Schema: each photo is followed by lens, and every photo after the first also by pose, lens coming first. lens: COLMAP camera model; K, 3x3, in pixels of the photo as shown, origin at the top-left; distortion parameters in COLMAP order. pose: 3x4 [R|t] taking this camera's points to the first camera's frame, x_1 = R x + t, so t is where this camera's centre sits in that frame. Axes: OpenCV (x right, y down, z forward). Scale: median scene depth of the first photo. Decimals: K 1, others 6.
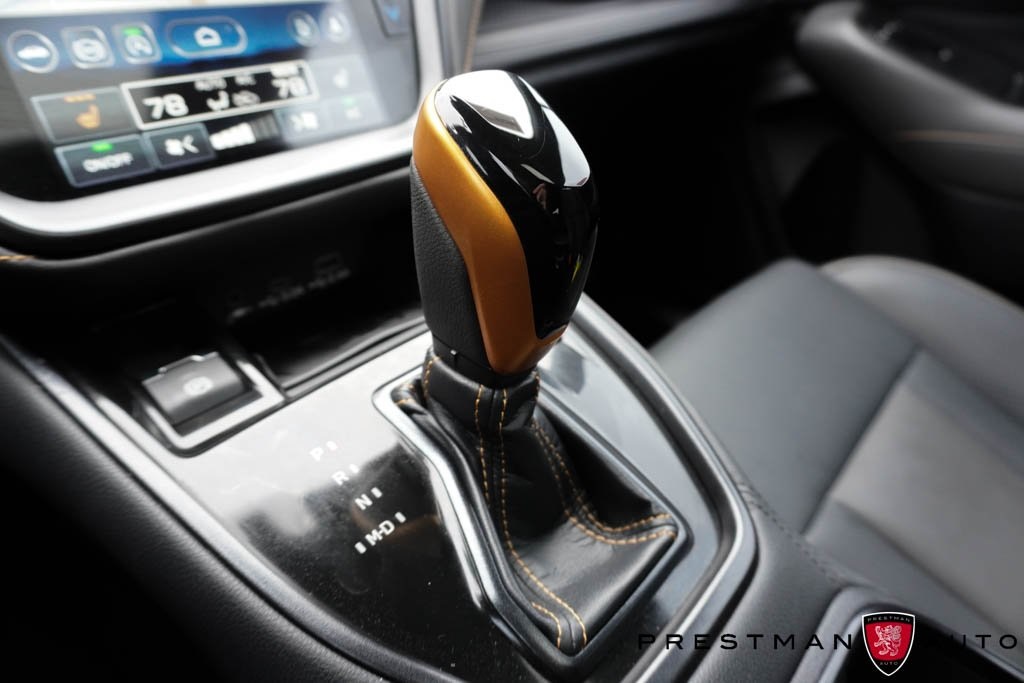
lens RADIAL K [[678.7, 0, 512.0], [0, 678.7, 341.5], [0, 0, 1]] dist [-0.006620, 0.000074]
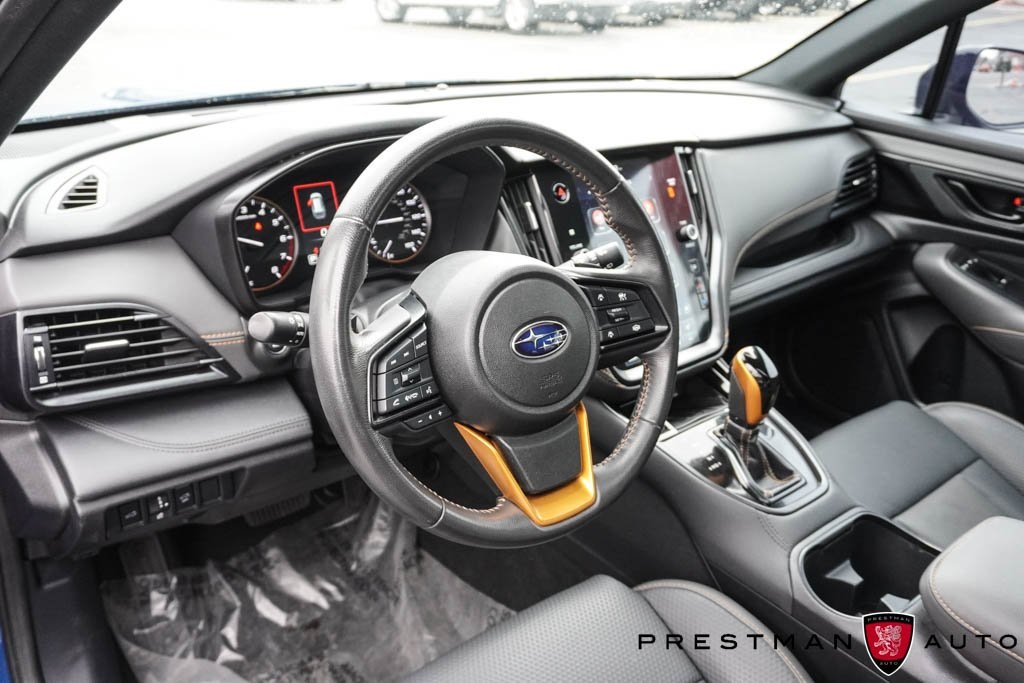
lens RADIAL K [[866.8, 0, 512.0], [0, 866.8, 341.5], [0, 0, 1]] dist [-0.009628, -0.000909]
pose [[0.983071, 0.047197, -0.177041, -0.401260], [-0.075810, 0.984442, -0.158516, 0.375936], [0.166805, 0.169254, 0.971354, -3.231275]]
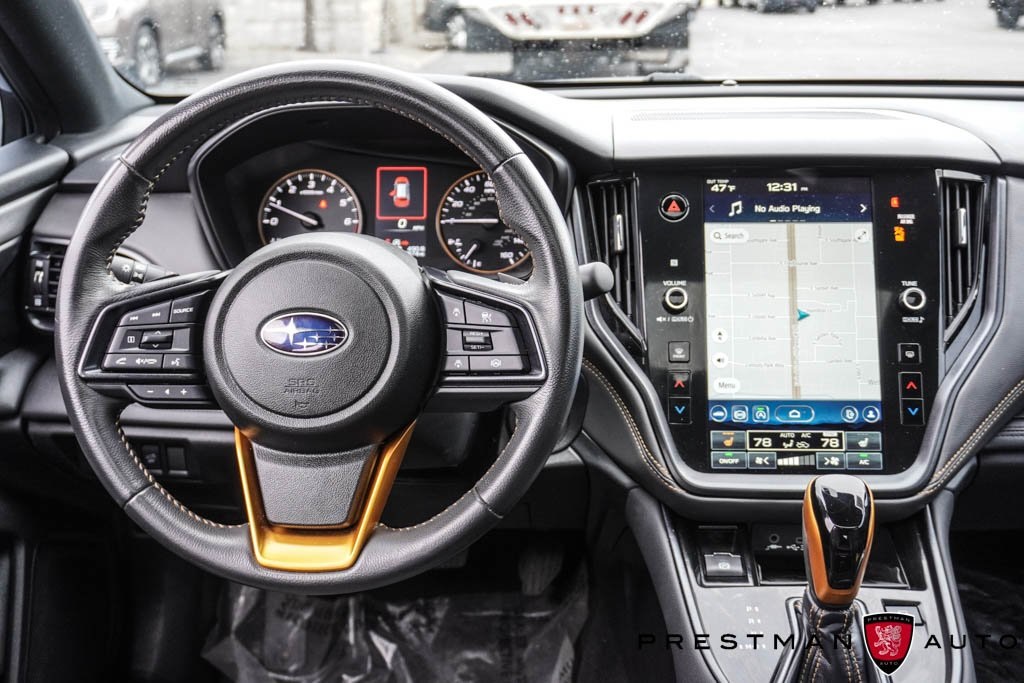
lens RADIAL K [[1131.6, 0, 512.0], [0, 1131.6, 341.5], [0, 0, 1]] dist [0.028278, 0.019317]
pose [[0.598383, 0.176996, -0.781415, 1.810002], [-0.387036, 0.917809, -0.088490, -0.008870], [0.701527, 0.355386, 0.617705, -1.946682]]
